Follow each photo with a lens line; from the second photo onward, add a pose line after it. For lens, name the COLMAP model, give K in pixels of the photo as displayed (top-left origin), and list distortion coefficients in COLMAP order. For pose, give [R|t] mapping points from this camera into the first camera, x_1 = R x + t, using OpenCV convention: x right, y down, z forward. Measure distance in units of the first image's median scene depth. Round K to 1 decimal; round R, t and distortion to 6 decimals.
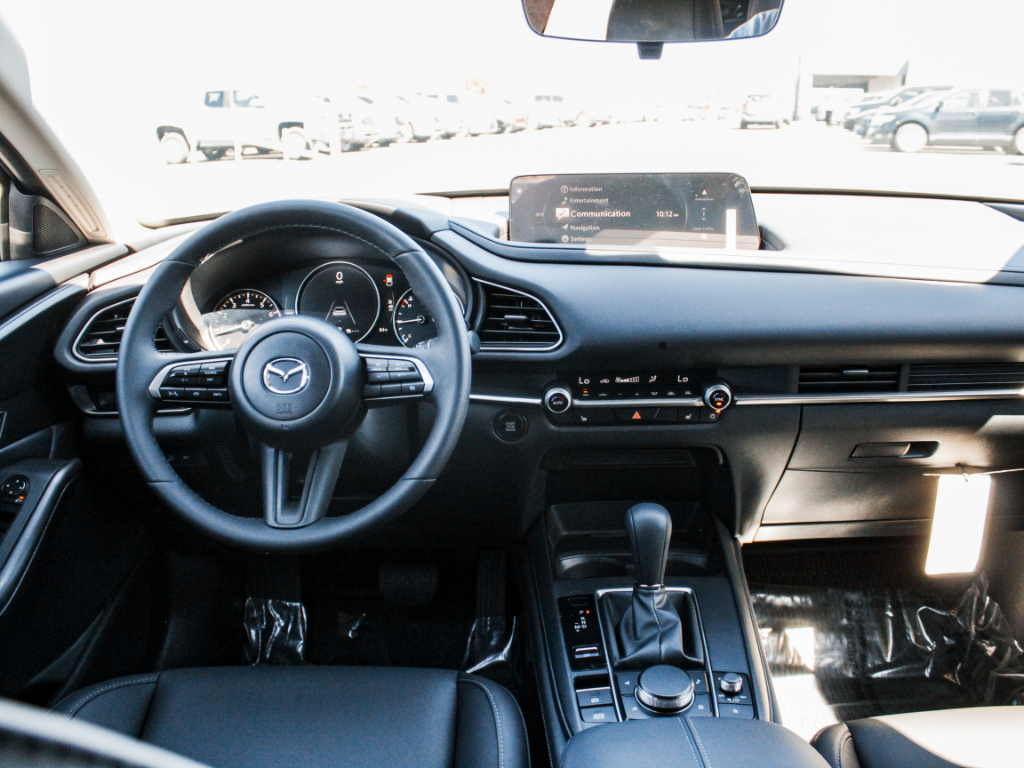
lens RADIAL K [[942.0, 0, 506.8], [0, 942.0, 380.2], [0, 0, 1]] dist [-0.152952, 0.000000]
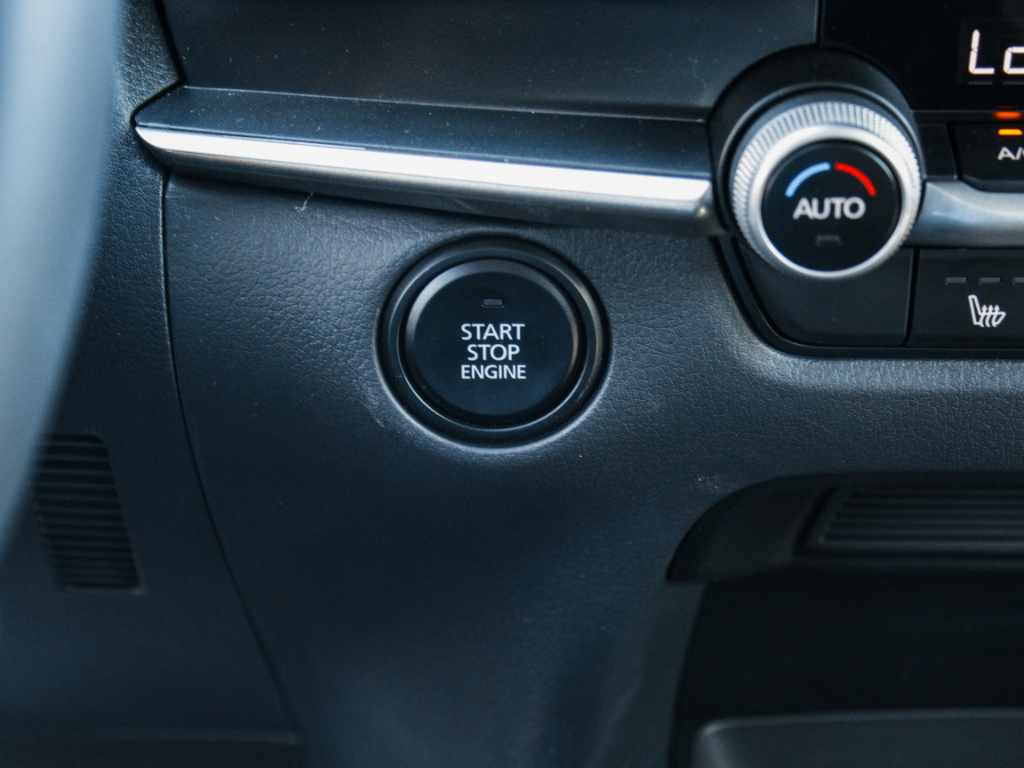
lens RADIAL K [[2401.5, 0, 511.3], [0, 2401.5, 384.7], [0, 0, 1]] dist [0.023449, 0.000000]
pose [[0.999870, 0.009089, 0.013331, 0.001784], [-0.010708, 0.991864, 0.126849, 0.005193], [-0.012070, -0.126976, 0.991832, 0.668998]]
